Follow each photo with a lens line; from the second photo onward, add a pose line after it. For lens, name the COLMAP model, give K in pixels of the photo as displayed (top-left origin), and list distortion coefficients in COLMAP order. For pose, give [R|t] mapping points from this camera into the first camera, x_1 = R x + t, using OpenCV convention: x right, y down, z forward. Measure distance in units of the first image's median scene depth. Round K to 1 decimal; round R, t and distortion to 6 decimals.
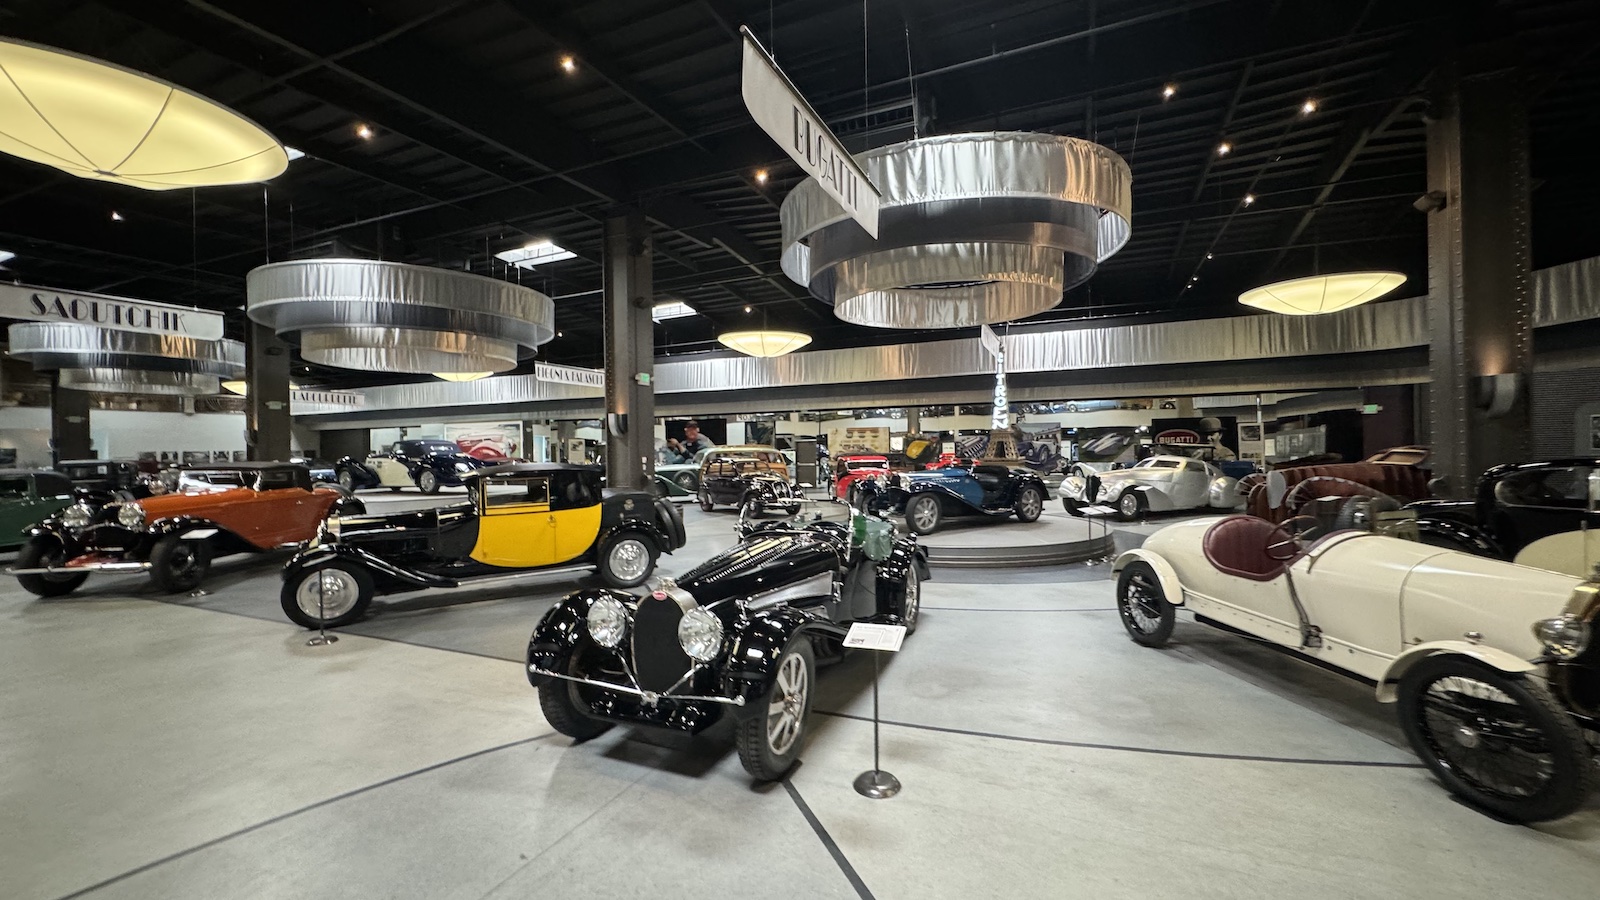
lens RADIAL K [[636.7, 0, 795.5], [0, 636.7, 452.6], [0, 0, 1]] dist [0.004395, -0.000620]
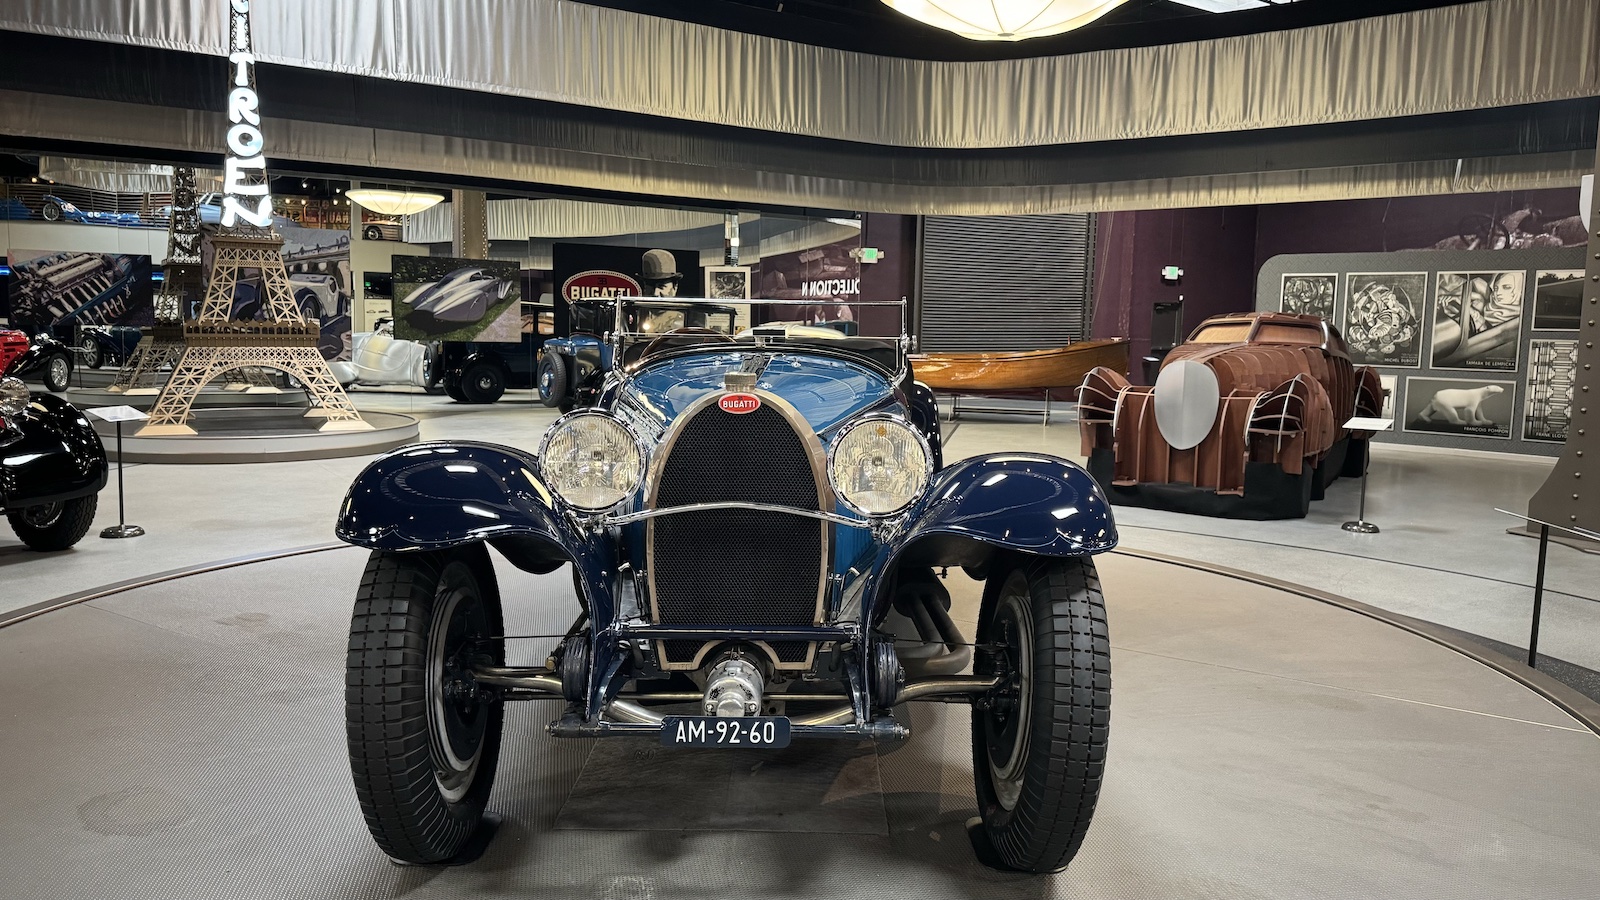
lens RADIAL K [[1115.3, 0, 790.0], [0, 1115.3, 442.3], [0, 0, 1]] dist [0.067899, -0.078736]
pose [[0.543085, -0.062379, 0.837357, -0.008097], [-0.021947, 0.995841, 0.088420, 0.012783], [-0.839391, -0.066397, 0.539458, 0.461791]]
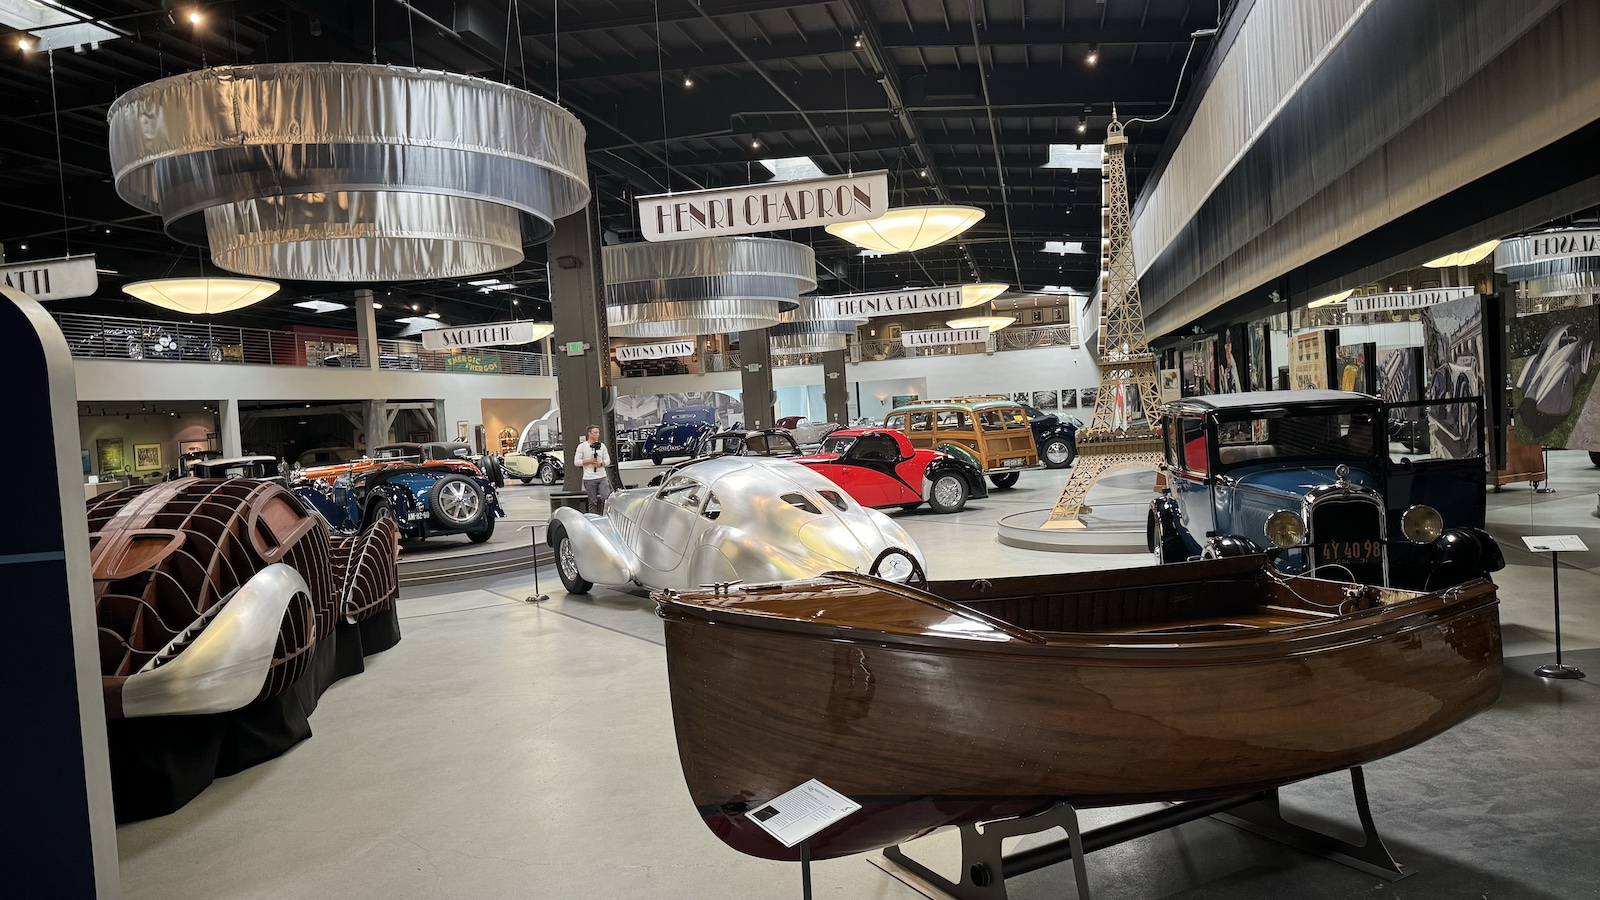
lens RADIAL K [[1115.3, 0, 791.5], [0, 1115.3, 452.1], [0, 0, 1]] dist [0.067899, -0.078736]
pose [[0.209367, 0.036350, -0.977161, 0.928743], [0.053848, 0.997364, 0.048639, -0.021955], [0.976353, -0.062802, 0.206858, 0.666894]]
